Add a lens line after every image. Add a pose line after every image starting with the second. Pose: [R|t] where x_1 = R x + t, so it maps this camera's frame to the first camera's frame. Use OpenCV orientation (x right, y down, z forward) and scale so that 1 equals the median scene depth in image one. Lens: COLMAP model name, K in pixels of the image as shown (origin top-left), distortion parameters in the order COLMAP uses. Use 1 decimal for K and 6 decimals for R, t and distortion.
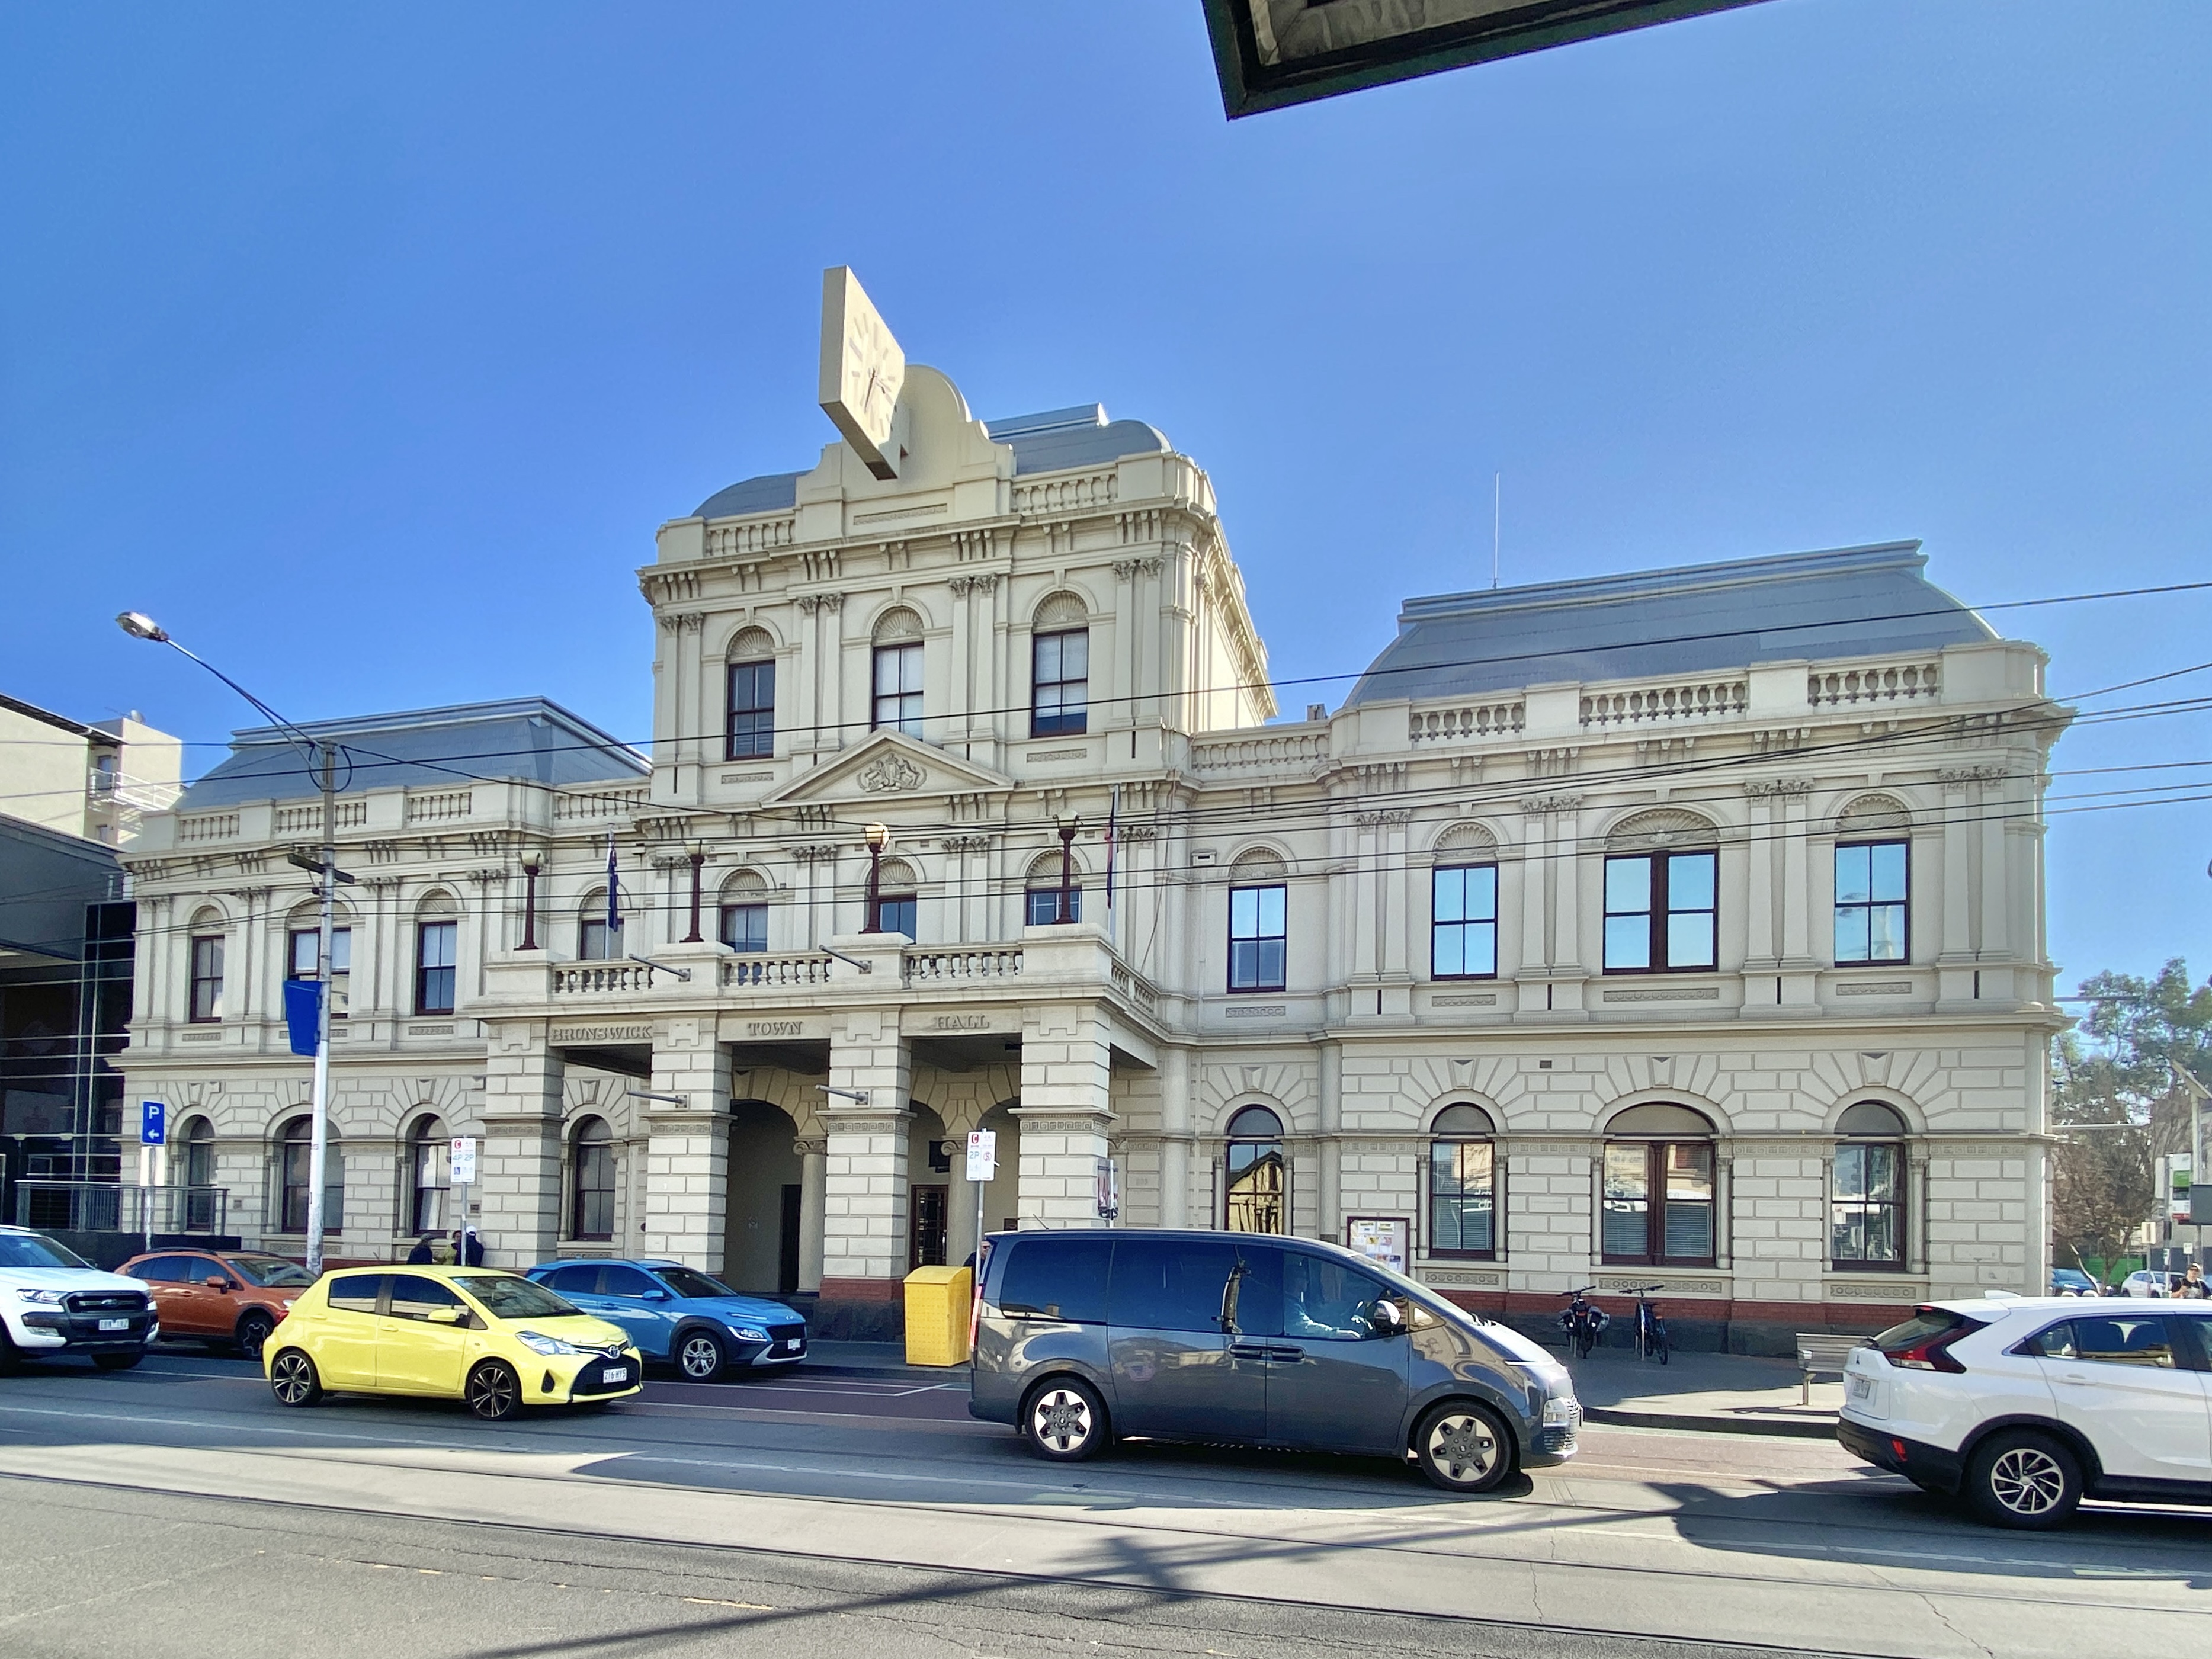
lens RADIAL K [[1281.3, 0, 1101.4], [0, 1281.3, 1189.6], [0, 0, 1]] dist [0.017628, -0.000146]
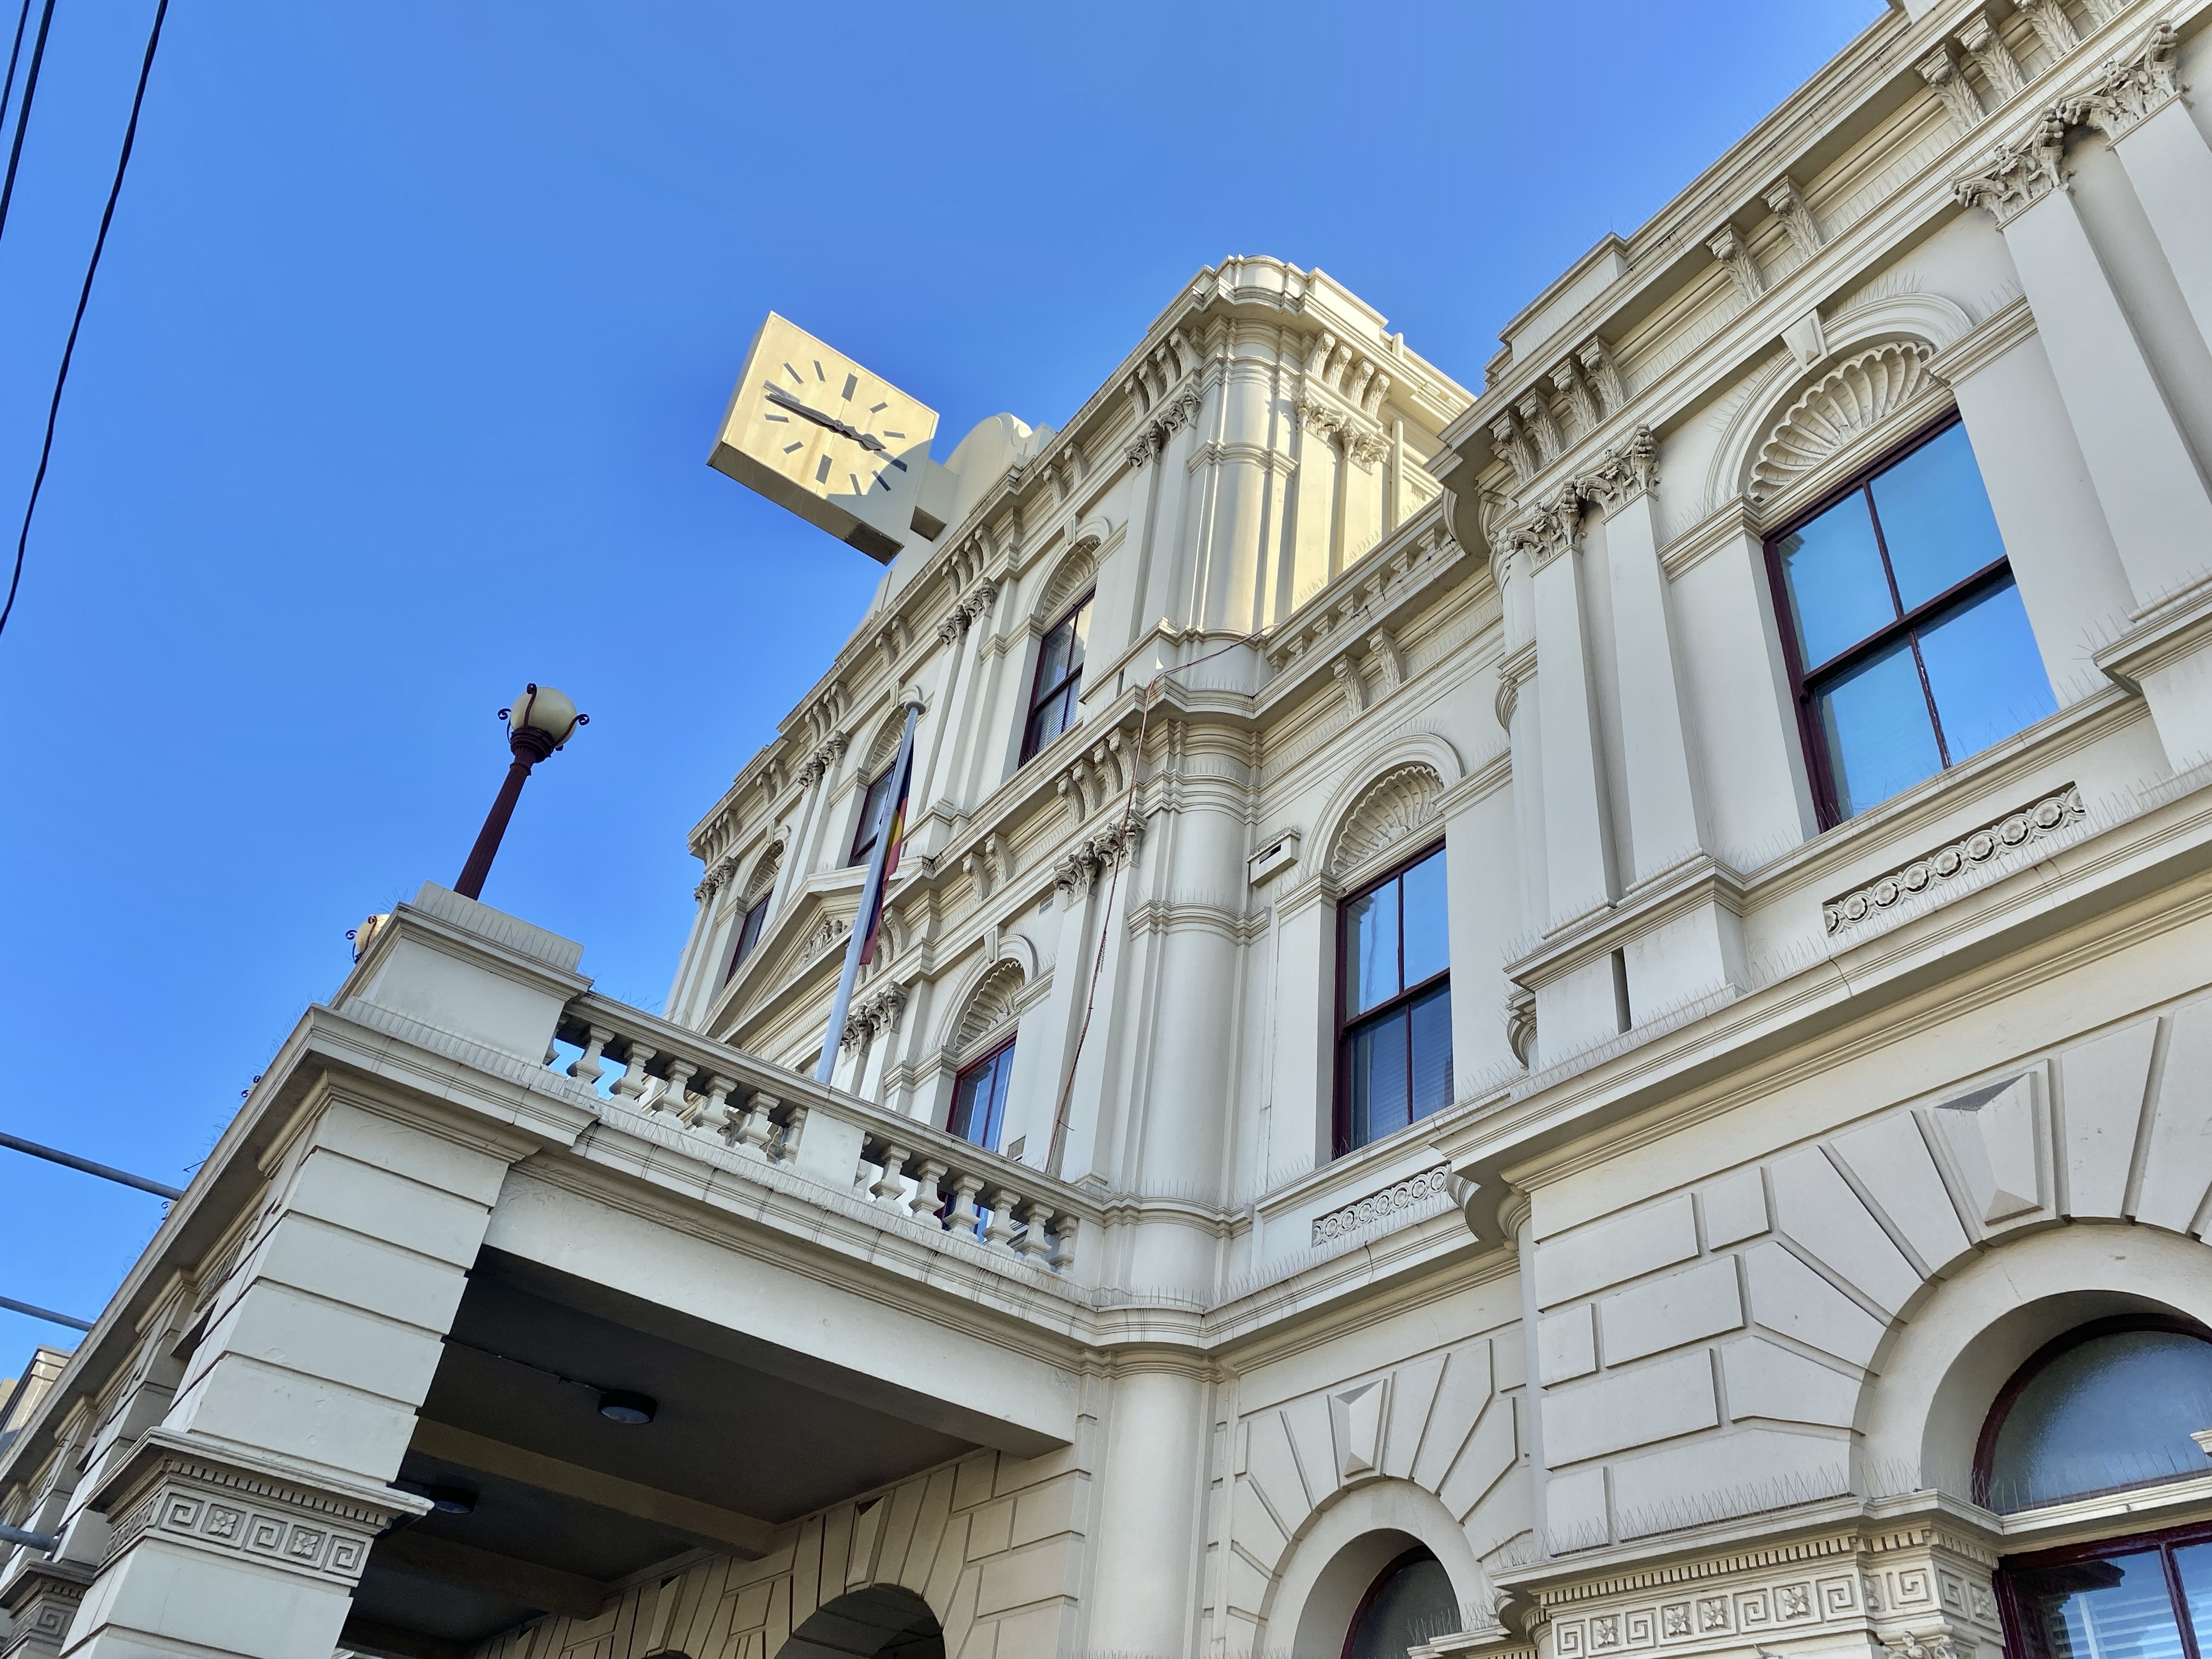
lens RADIAL K [[1707.2, 0, 1111.3], [0, 1707.2, 781.9], [0, 0, 1]] dist [0.011426, -0.007919]
pose [[0.782595, -0.349428, -0.515214, 0.306066], [-0.058248, 0.782880, -0.619440, 0.035334], [0.619801, 0.514781, 0.592324, 0.652684]]
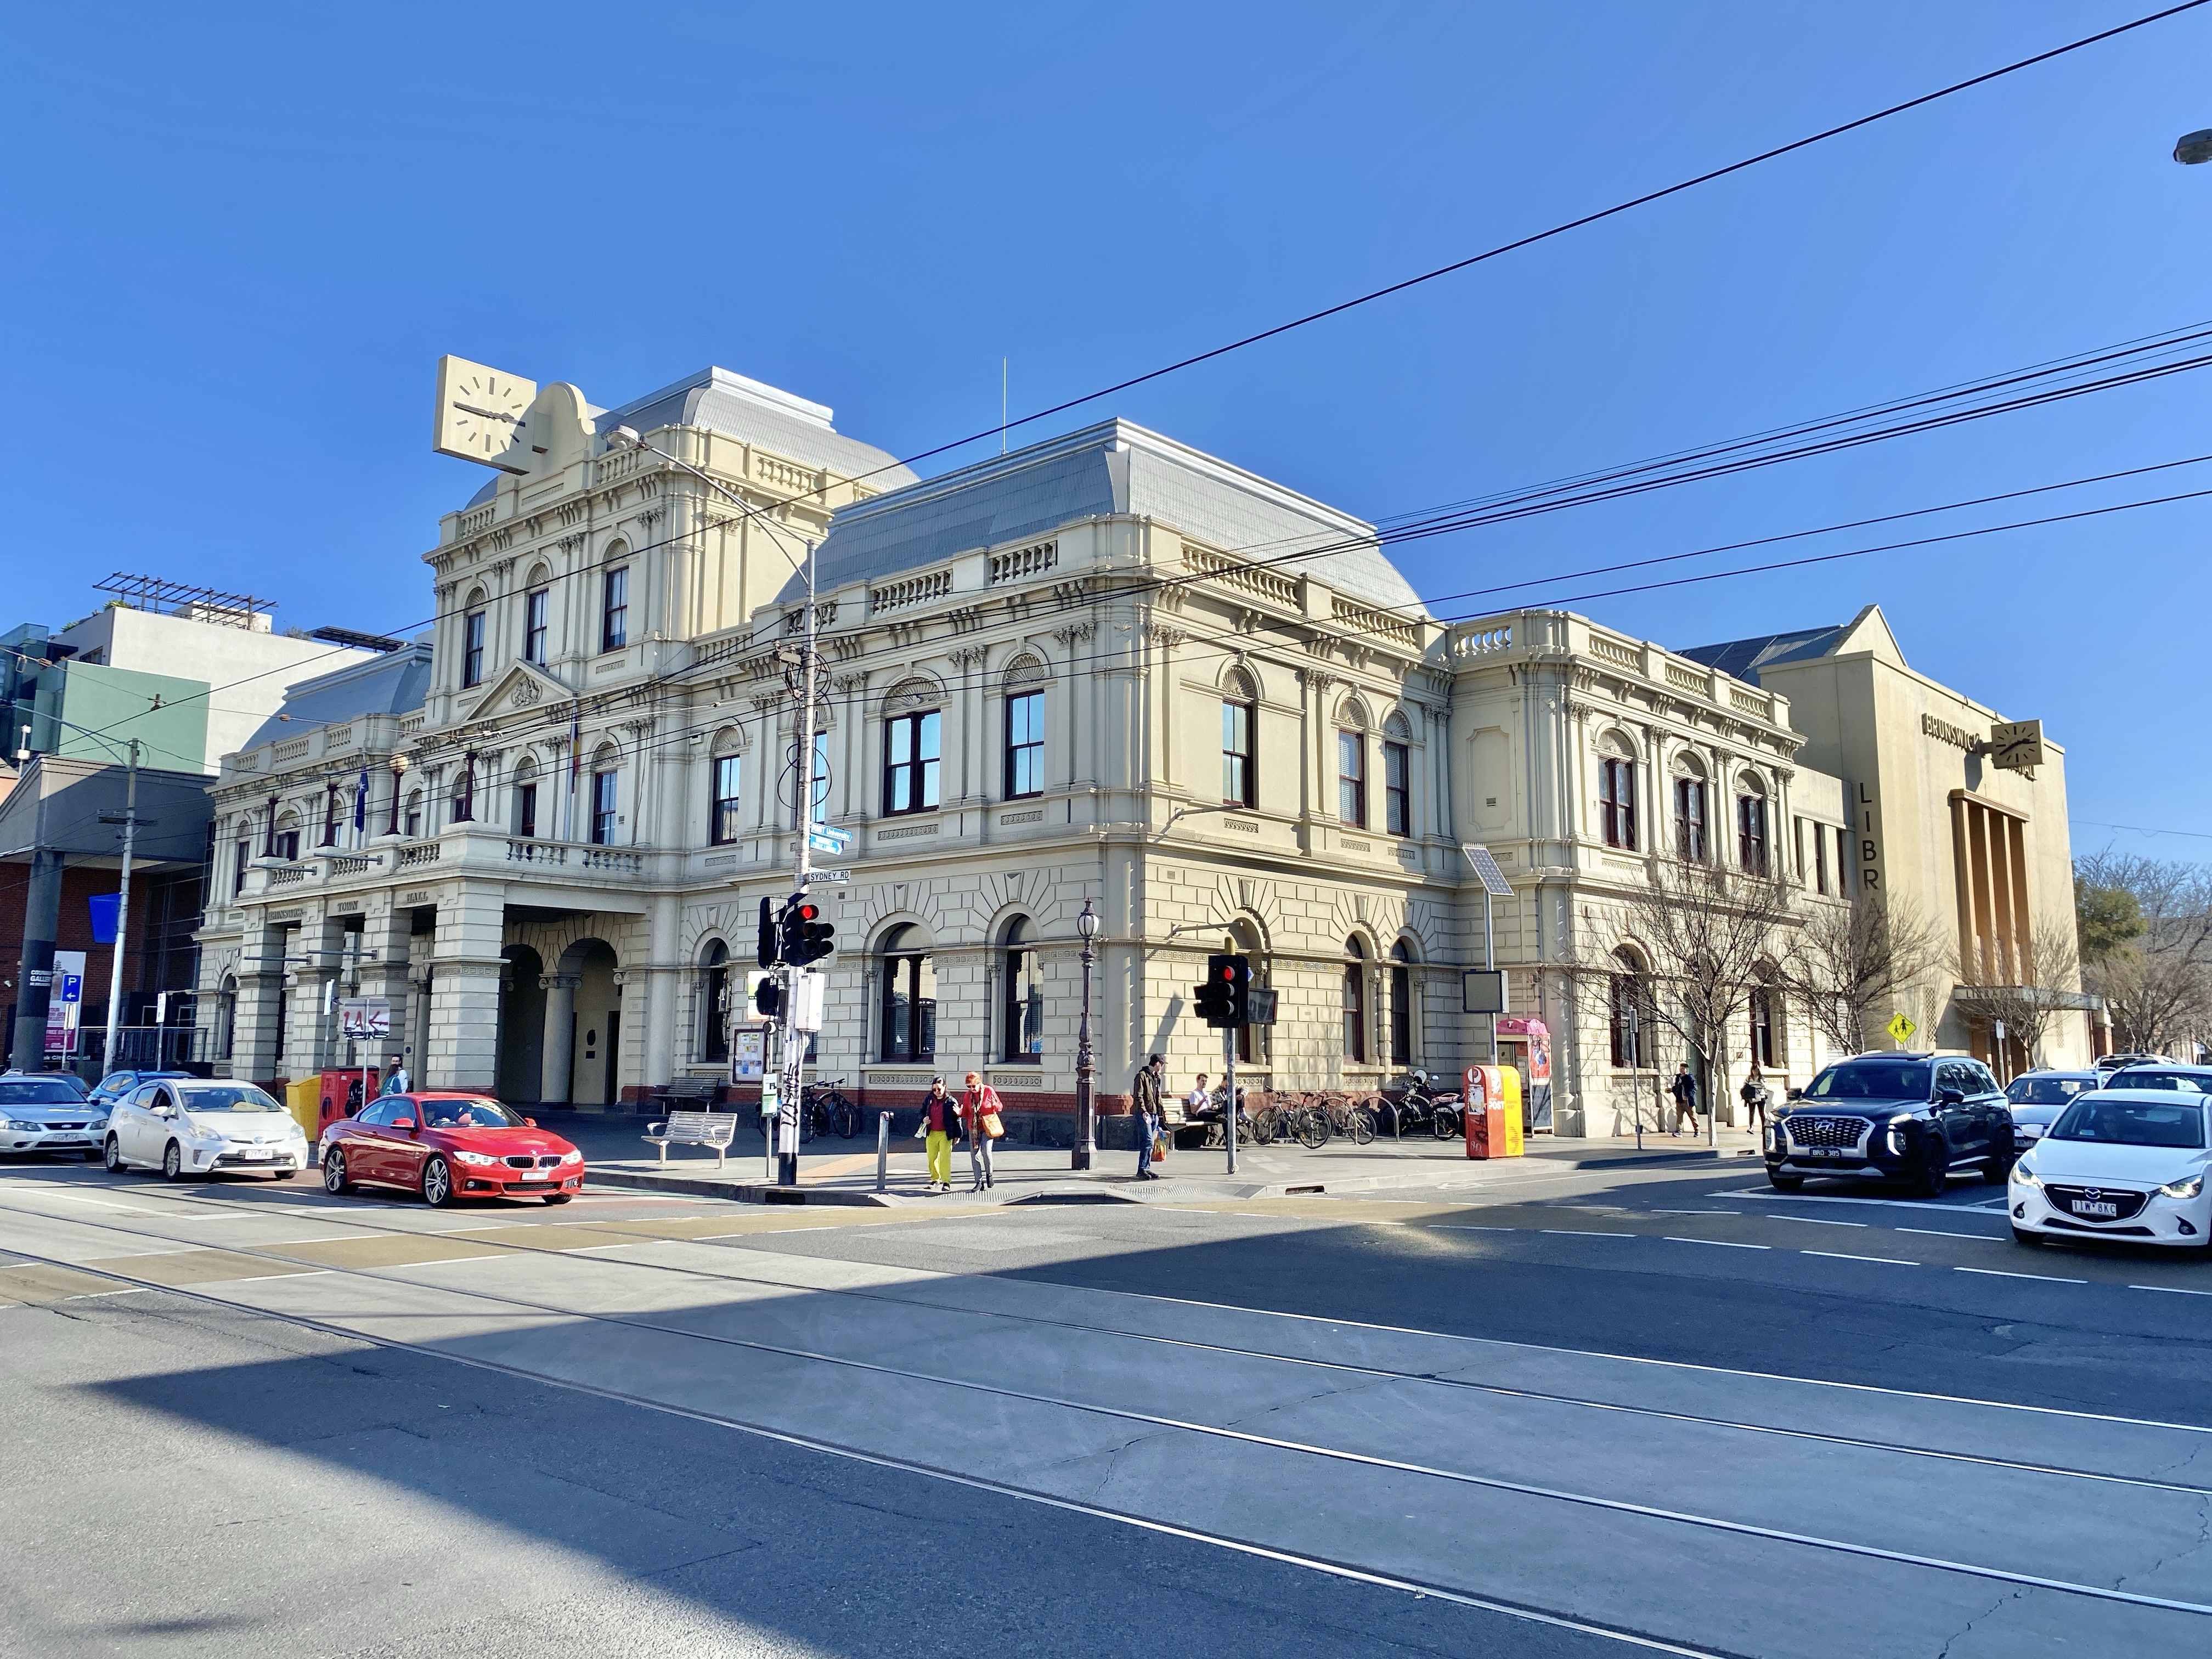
lens RADIAL K [[1707.2, 0, 1111.3], [0, 1707.2, 781.9], [0, 0, 1]] dist [0.011426, -0.007919]
pose [[0.905197, -0.088917, -0.415587, 1.105909], [0.038893, 0.991097, -0.127336, 0.009147], [0.423209, 0.099100, 0.900596, -0.301043]]
